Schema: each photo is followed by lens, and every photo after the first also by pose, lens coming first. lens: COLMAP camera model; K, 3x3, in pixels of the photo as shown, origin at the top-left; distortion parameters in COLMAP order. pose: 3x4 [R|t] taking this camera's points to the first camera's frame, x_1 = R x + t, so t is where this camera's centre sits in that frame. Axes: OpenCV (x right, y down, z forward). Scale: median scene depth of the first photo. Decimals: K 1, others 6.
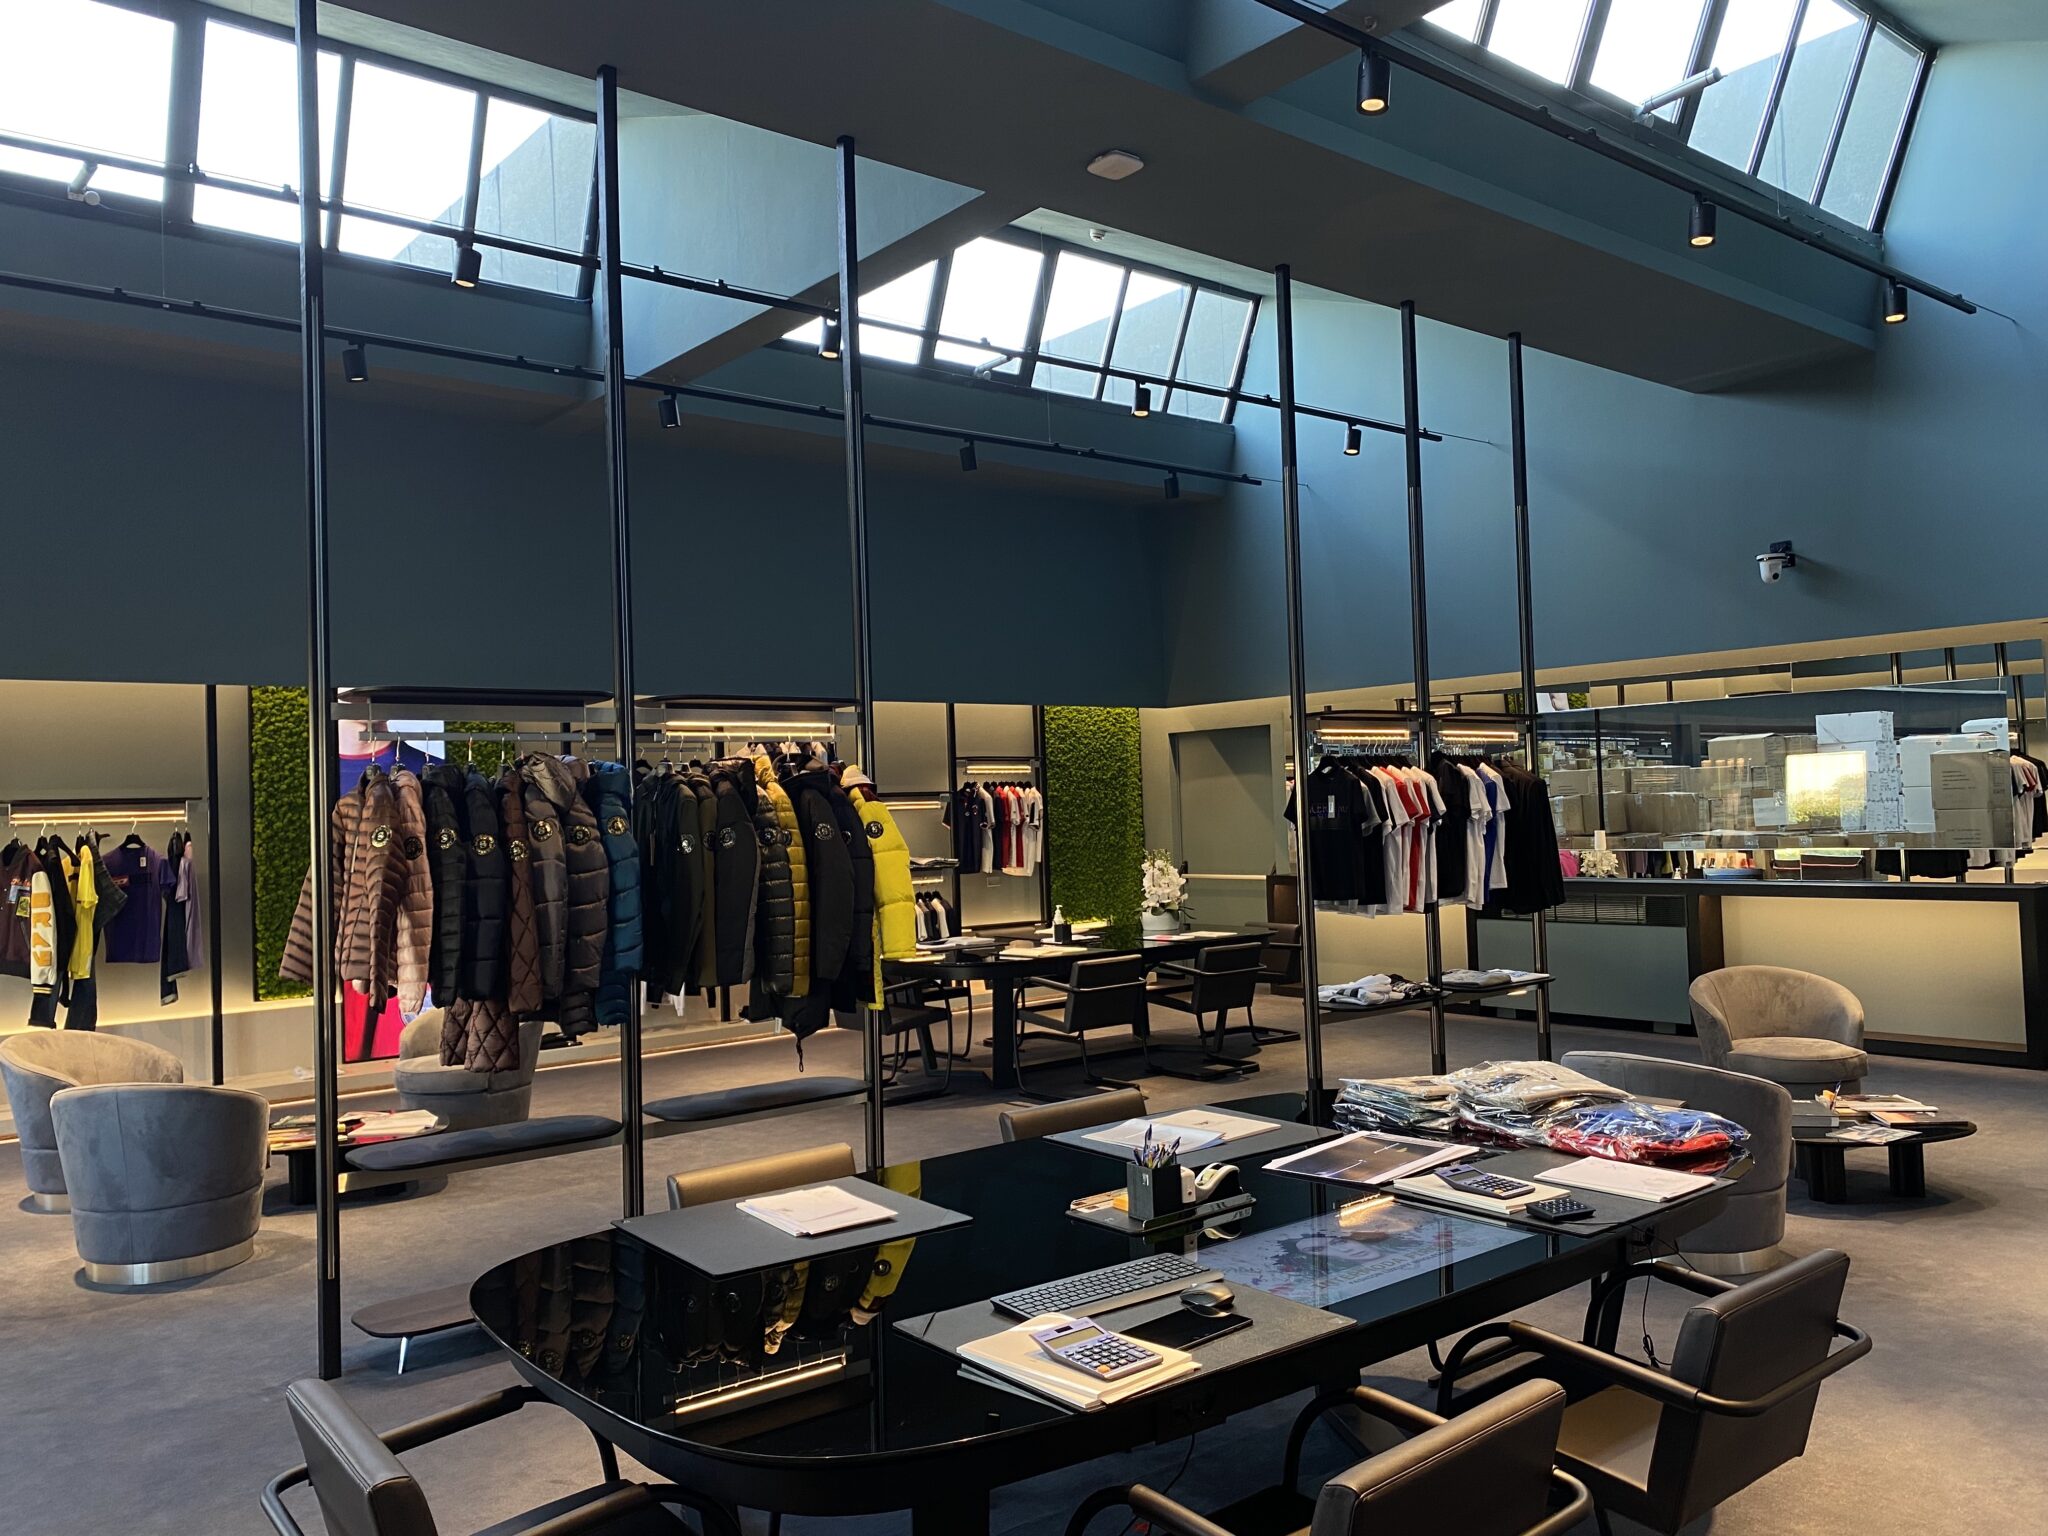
lens RADIAL K [[1524.4, 0, 1014.6], [0, 1524.4, 759.9], [0, 0, 1]] dist [-0.007572, -0.003048]
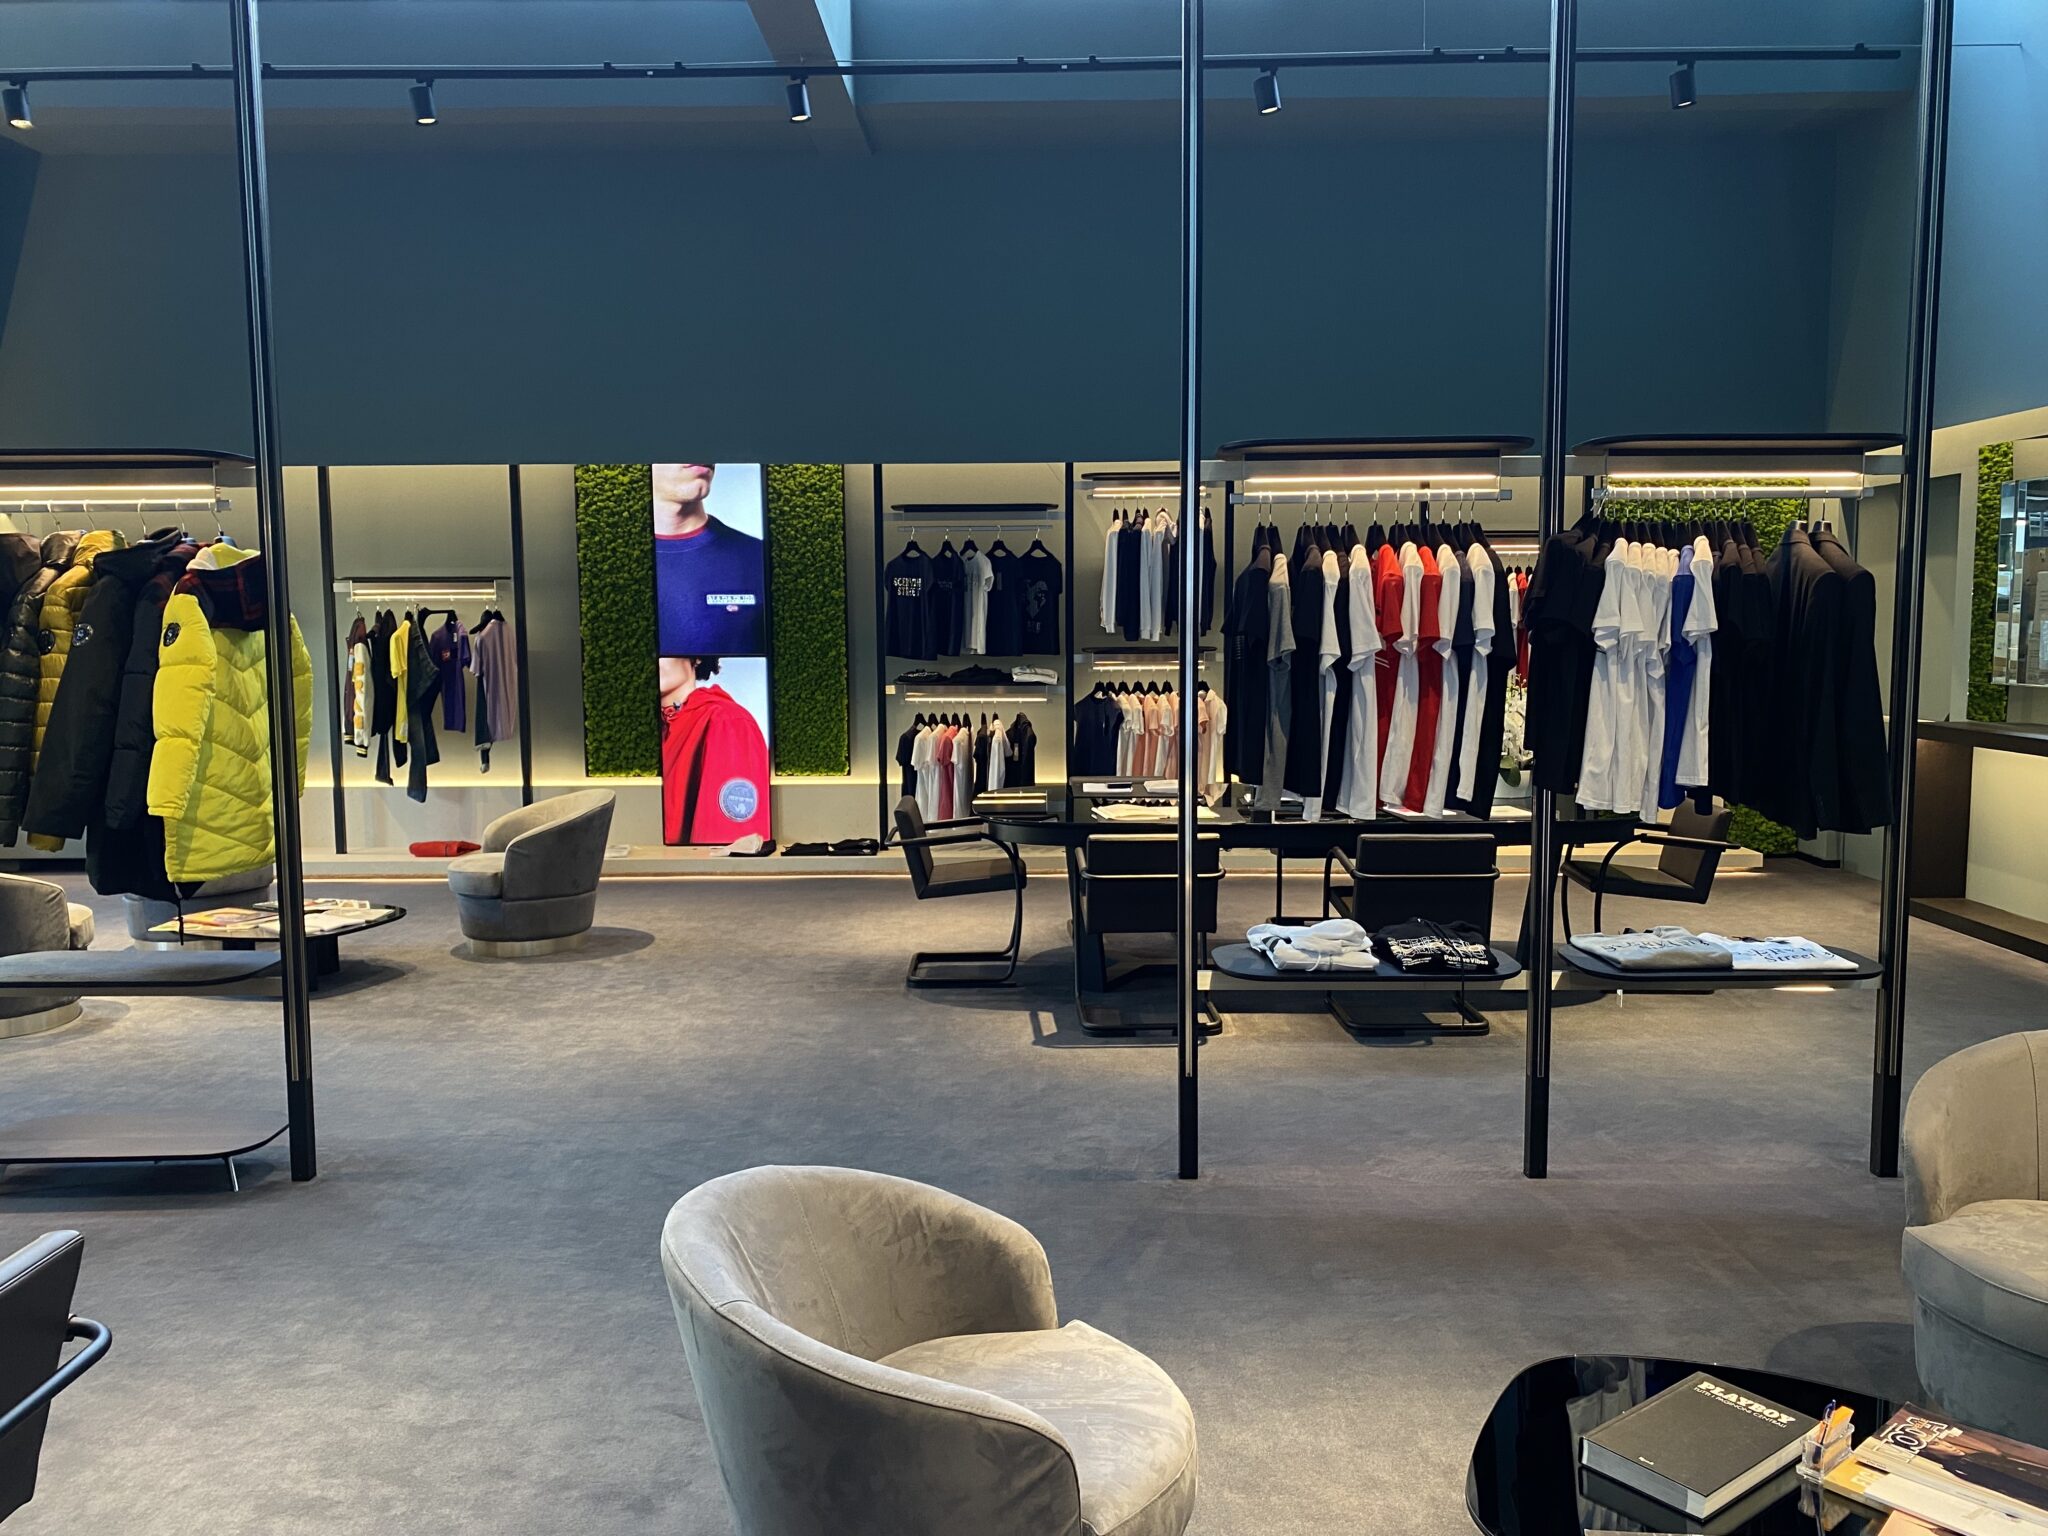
lens RADIAL K [[1616.7, 0, 1029.4], [0, 1616.7, 770.2], [0, 0, 1]] dist [0.024721, -0.011987]
pose [[0.741061, 0.090695, -0.665284, 0.448588], [0.006470, 0.989825, 0.142145, 0.000173], [0.671406, -0.109643, 0.732934, 0.393450]]
